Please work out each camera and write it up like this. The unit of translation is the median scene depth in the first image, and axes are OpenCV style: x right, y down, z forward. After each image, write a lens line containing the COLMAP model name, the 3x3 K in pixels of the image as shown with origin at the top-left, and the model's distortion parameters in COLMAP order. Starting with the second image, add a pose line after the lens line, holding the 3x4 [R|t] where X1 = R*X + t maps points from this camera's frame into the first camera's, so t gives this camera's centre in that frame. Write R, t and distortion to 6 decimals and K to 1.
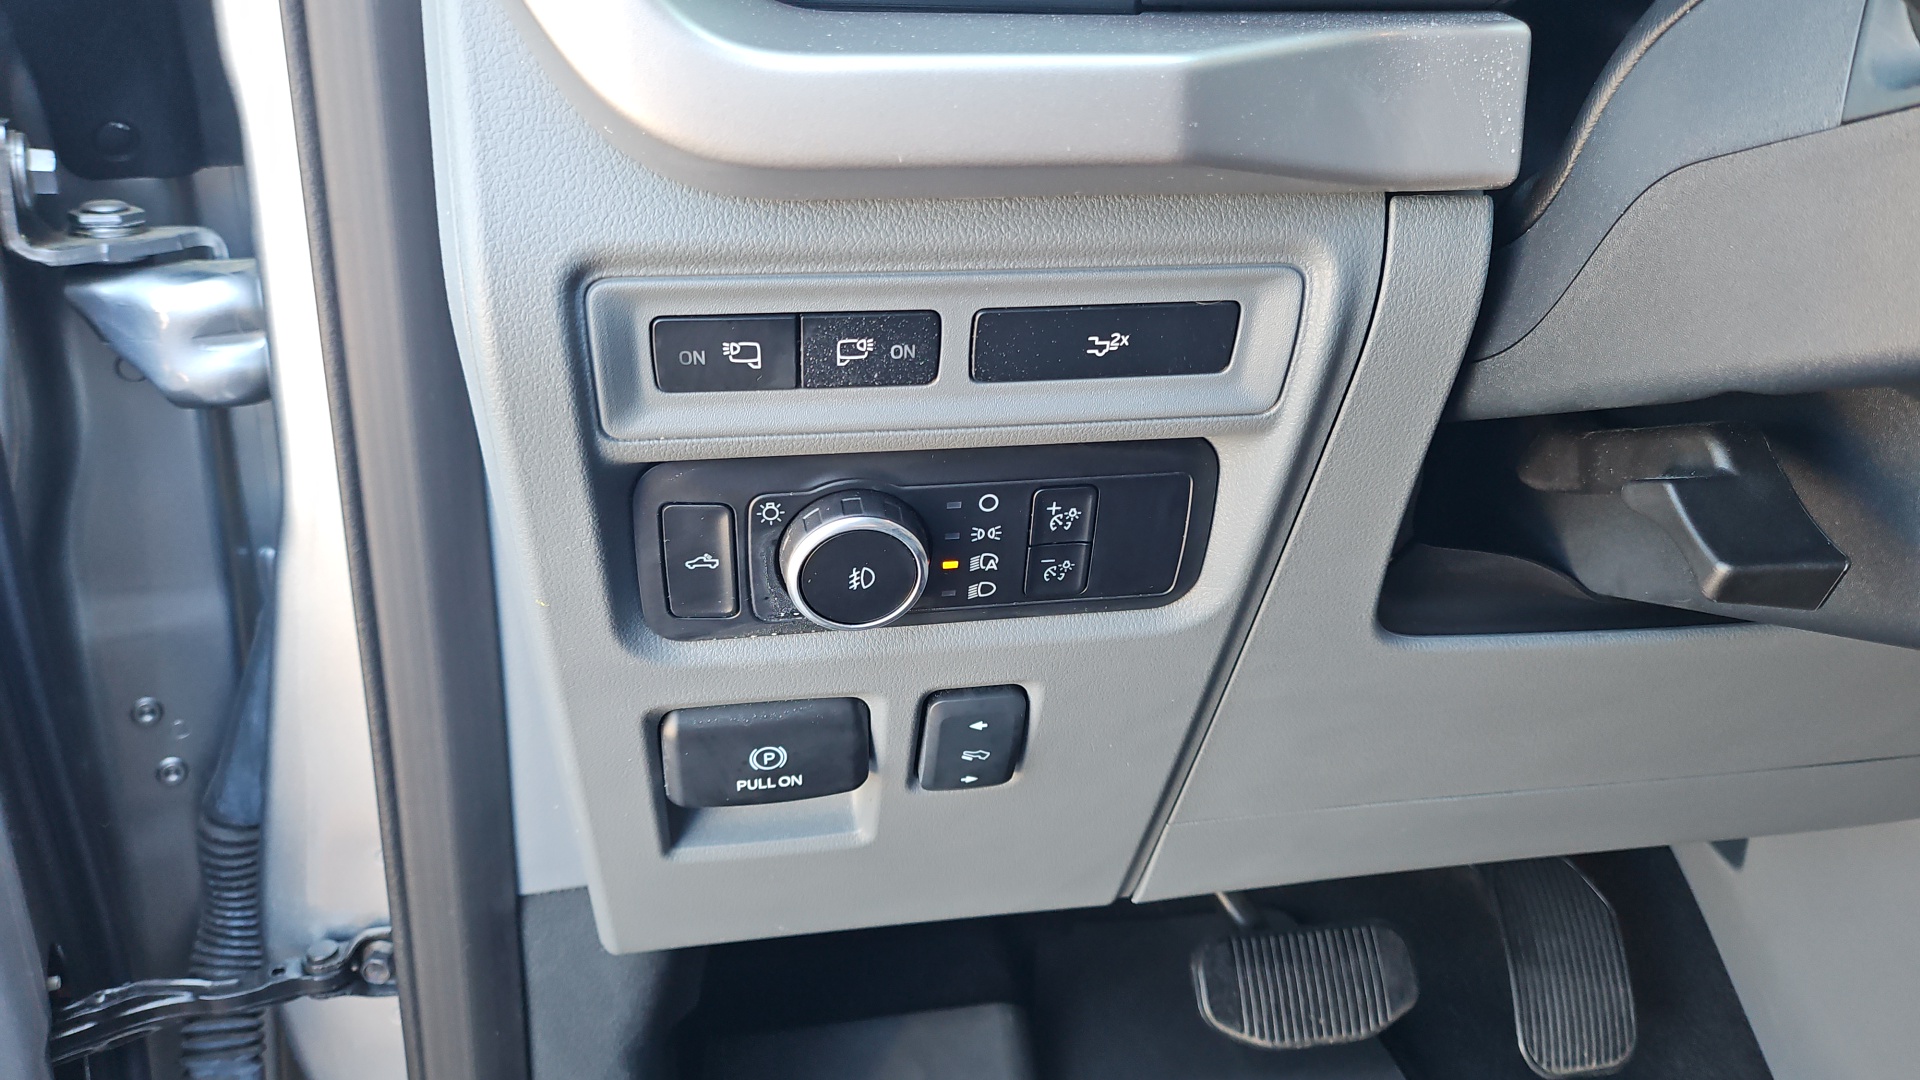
lens RADIAL K [[1402.1, 0, 951.0], [0, 1402.1, 564.2], [0, 0, 1]] dist [0.053044, -0.062082]
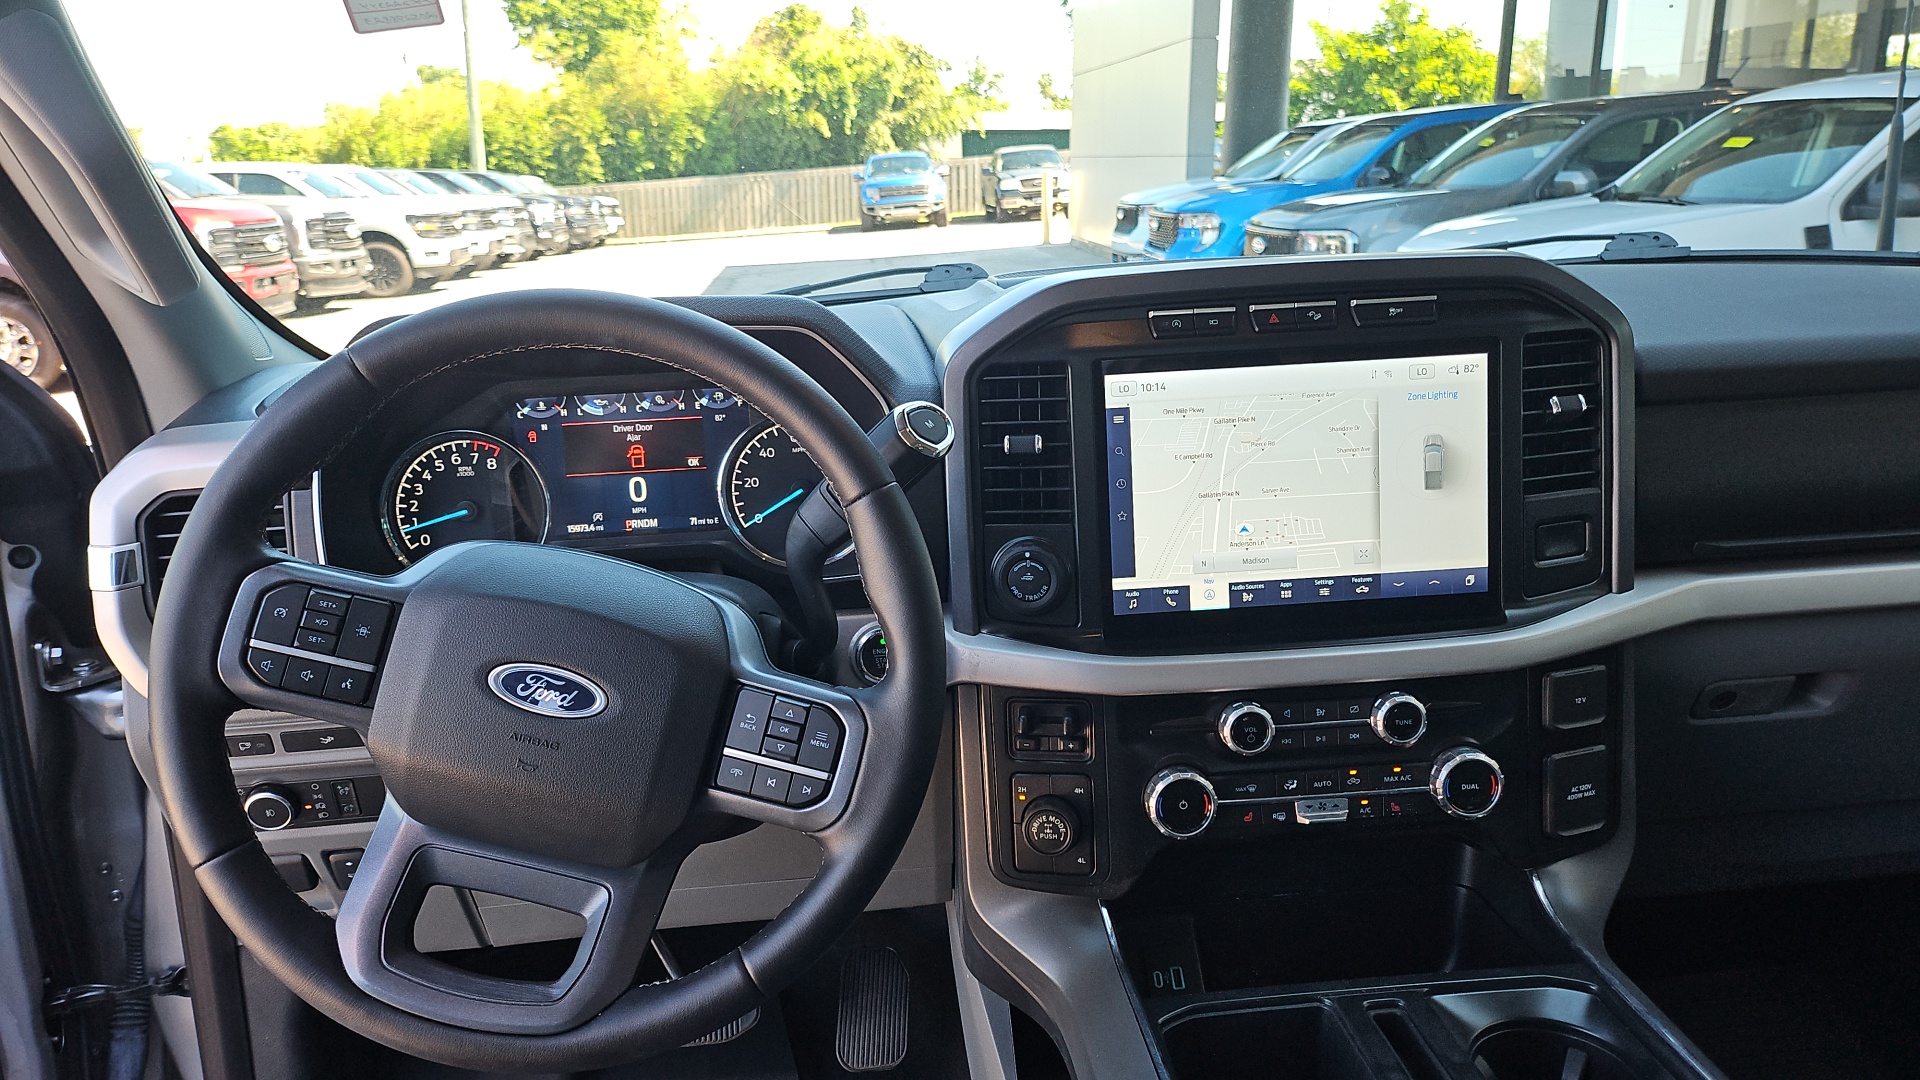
lens RADIAL K [[1402.1, 0, 951.0], [0, 1402.1, 564.2], [0, 0, 1]] dist [0.053044, -0.062082]
pose [[0.994678, -0.031300, -0.098165, 1.199416], [0.018226, 0.991167, -0.131359, -0.065576], [0.101409, 0.128871, 0.986463, -1.365158]]
